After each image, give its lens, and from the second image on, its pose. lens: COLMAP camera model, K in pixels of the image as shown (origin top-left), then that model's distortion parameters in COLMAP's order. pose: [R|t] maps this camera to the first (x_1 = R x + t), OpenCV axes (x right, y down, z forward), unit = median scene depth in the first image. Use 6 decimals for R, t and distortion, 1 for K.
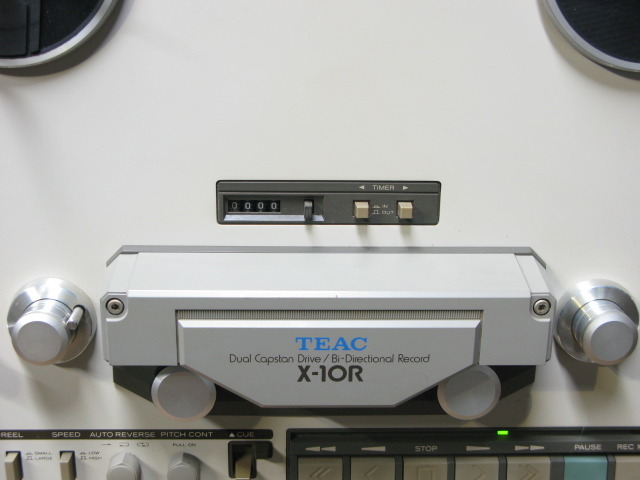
lens RADIAL K [[893.9, 0, 320.0], [0, 893.9, 240.0], [0, 0, 1]] dist [-0.155542, 0.417863]
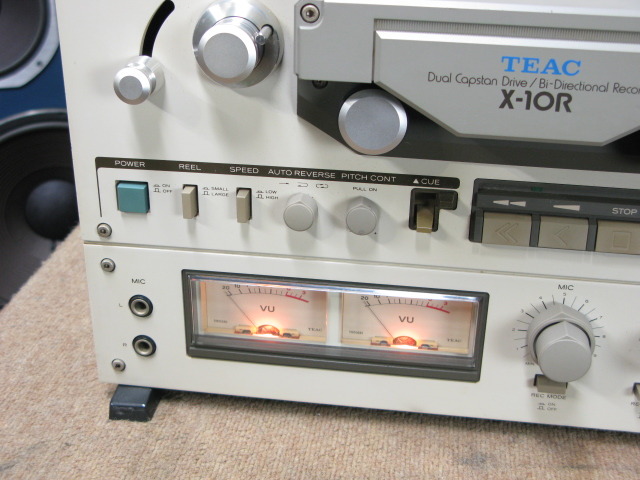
lens RADIAL K [[893.9, 0, 320.0], [0, 893.9, 240.0], [0, 0, 1]] dist [-0.155542, 0.417863]
pose [[0.986203, 0.073179, -0.148490, -0.058902], [-0.052557, 0.988990, 0.138332, 0.167965], [0.156978, -0.128619, 0.979191, 0.049072]]
